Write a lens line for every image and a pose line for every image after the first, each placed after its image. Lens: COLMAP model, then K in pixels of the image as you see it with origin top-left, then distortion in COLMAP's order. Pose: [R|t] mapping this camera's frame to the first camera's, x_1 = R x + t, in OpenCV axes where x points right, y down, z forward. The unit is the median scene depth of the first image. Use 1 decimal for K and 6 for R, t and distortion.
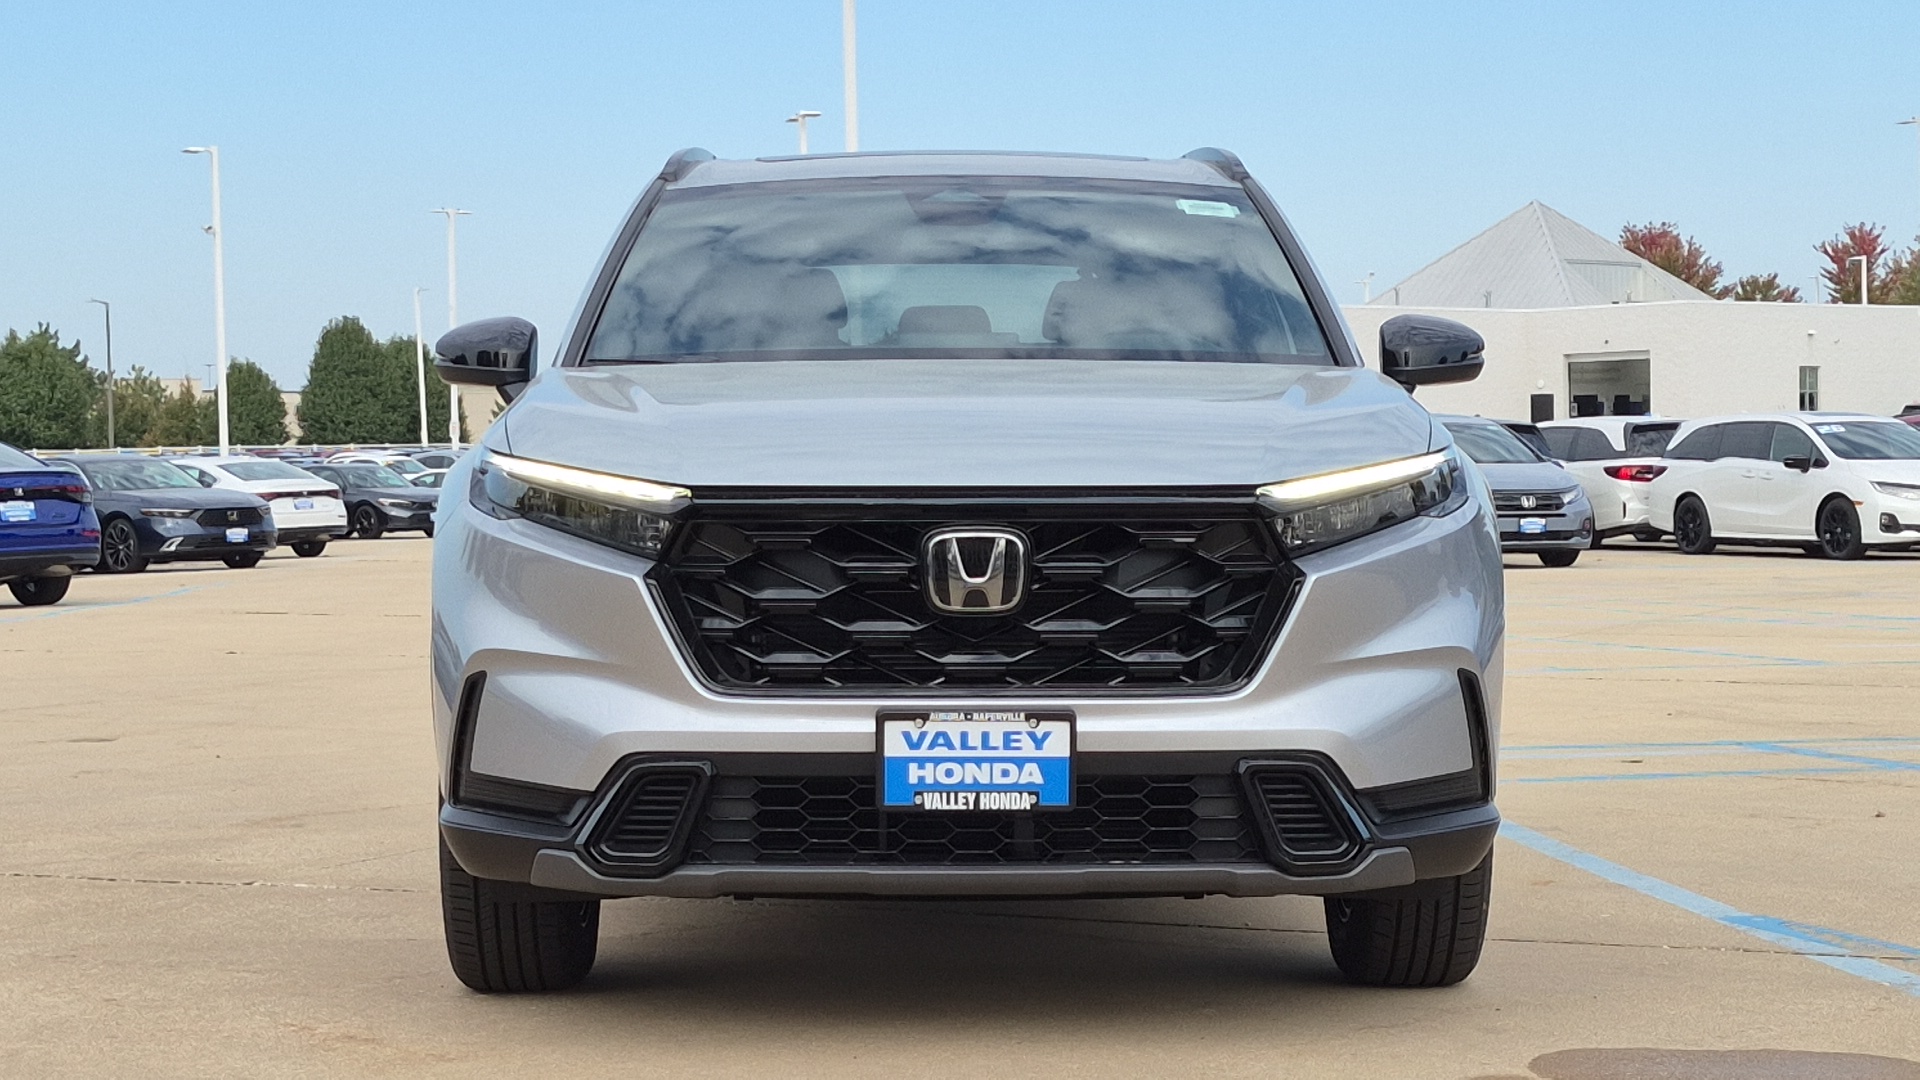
lens RADIAL K [[3589.1, 0, 946.6], [0, 3589.1, 555.6], [0, 0, 1]] dist [0.113568, 0.000000]
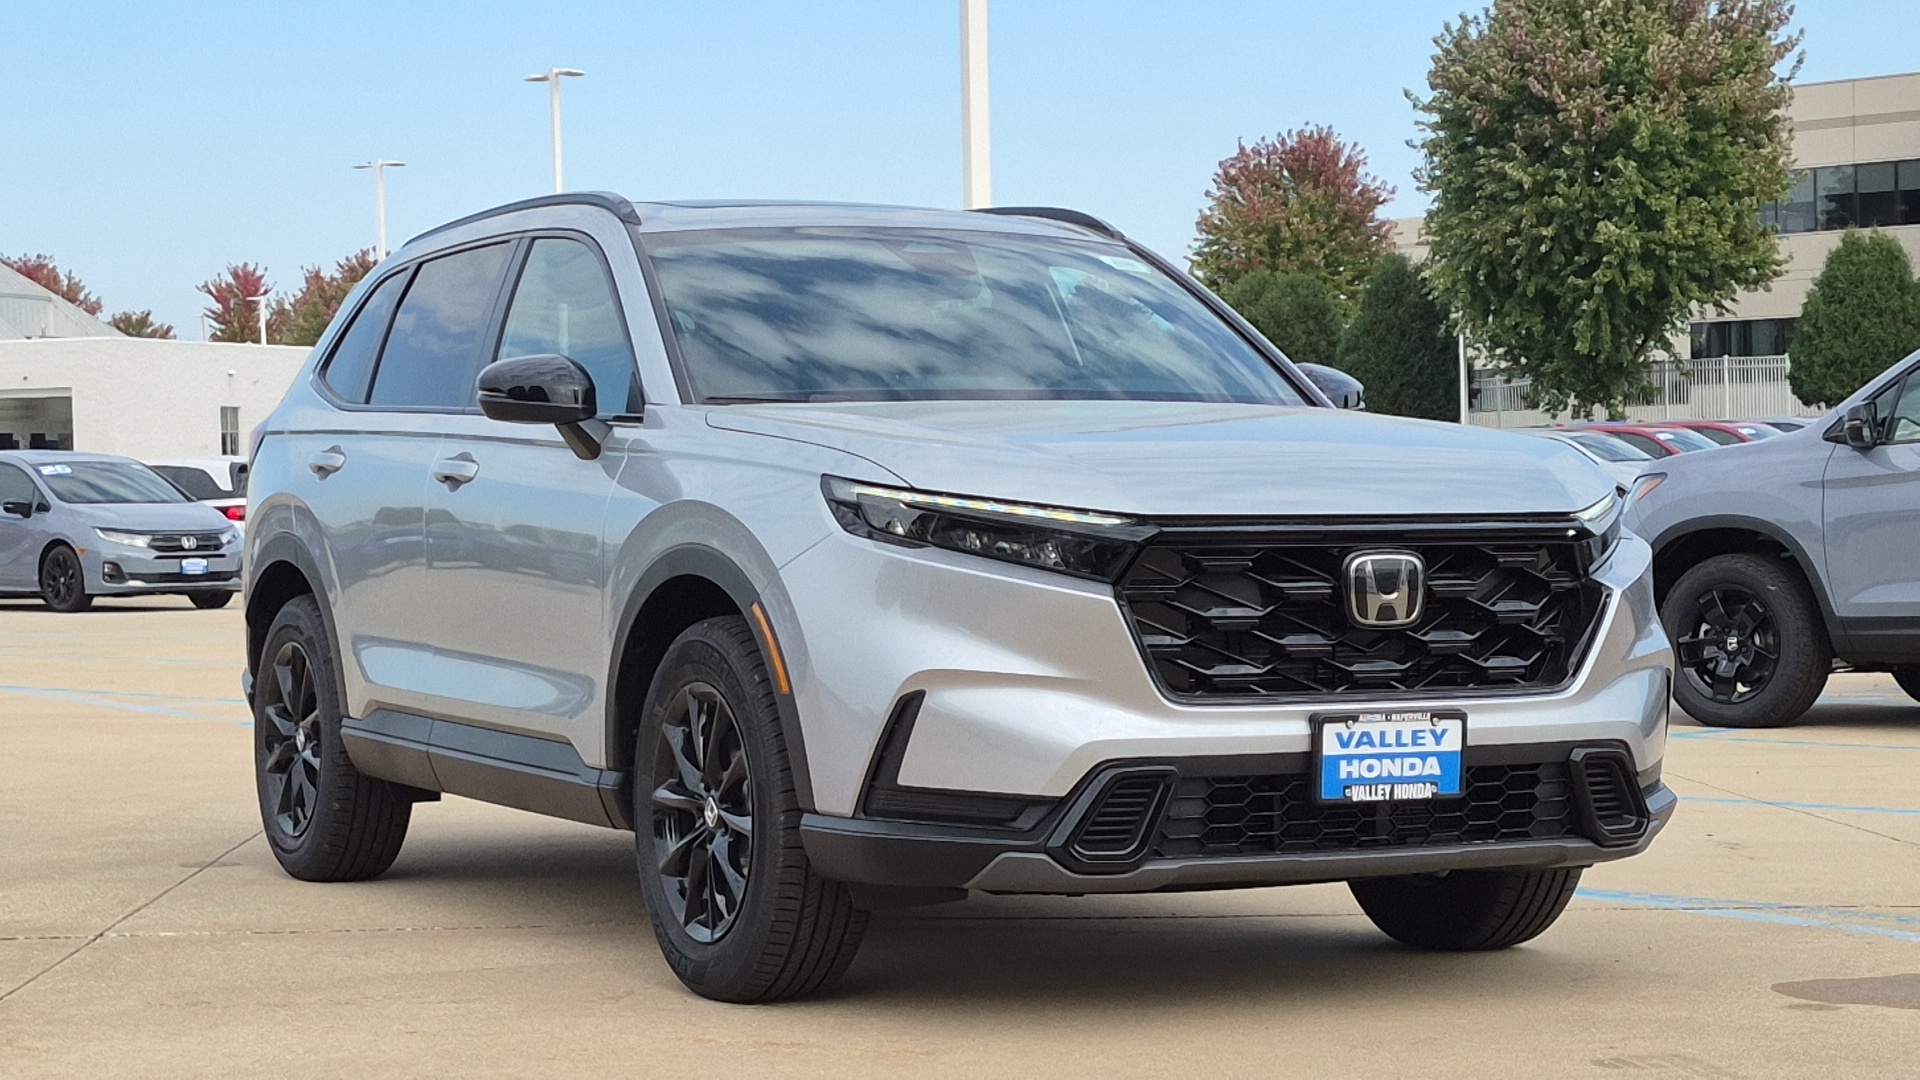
lens RADIAL K [[3700.8, 0, 963.1], [0, 3700.8, 537.5], [0, 0, 1]] dist [0.070947, 0.000000]
pose [[0.896763, -0.005029, 0.442482, -0.624001], [0.012453, 0.999826, -0.013876, 0.002530], [-0.442335, 0.017954, 0.896670, 0.008991]]
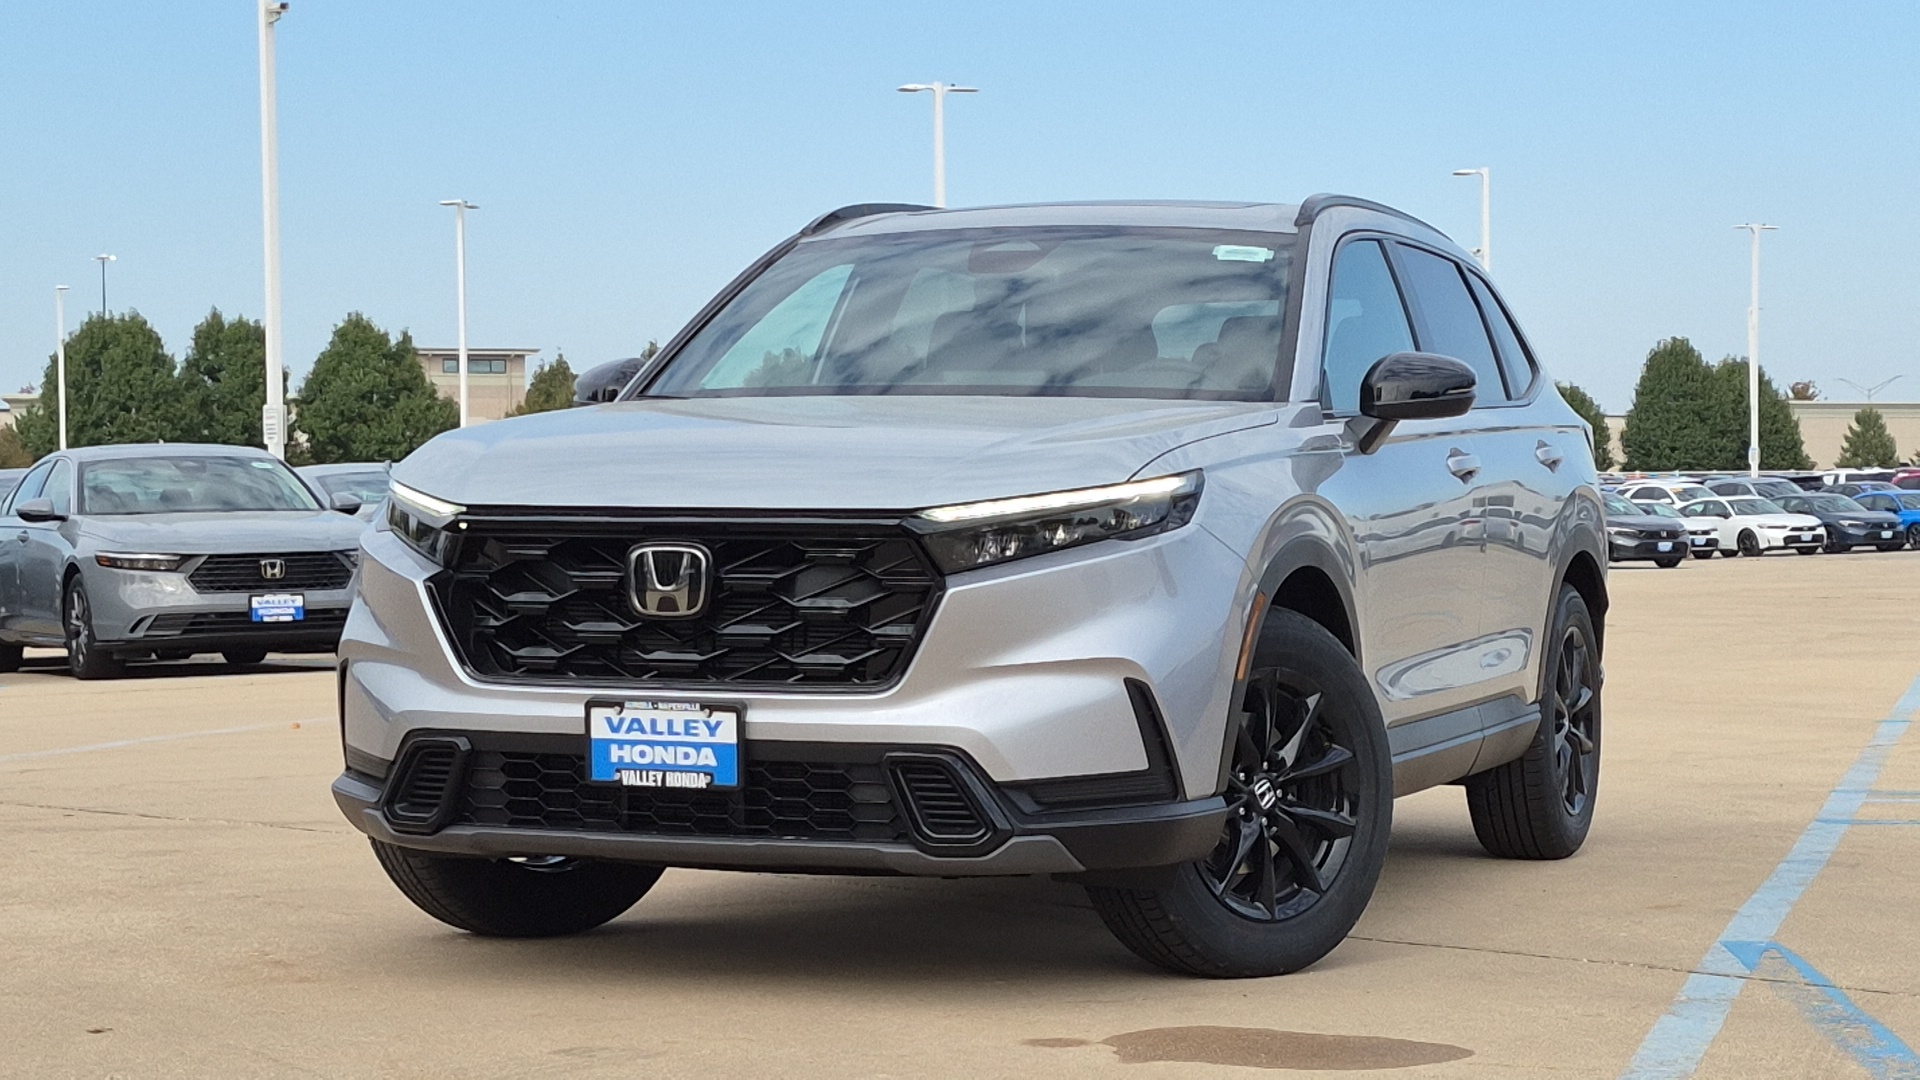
lens RADIAL K [[3740.6, 0, 962.4], [0, 3740.6, 536.8], [0, 0, 1]] dist [0.020577, 0.000000]
pose [[0.936522, 0.013114, -0.350364, 0.514485], [-0.017739, 0.999793, -0.009995, 0.000667], [0.350160, 0.015575, 0.936560, -0.095213]]
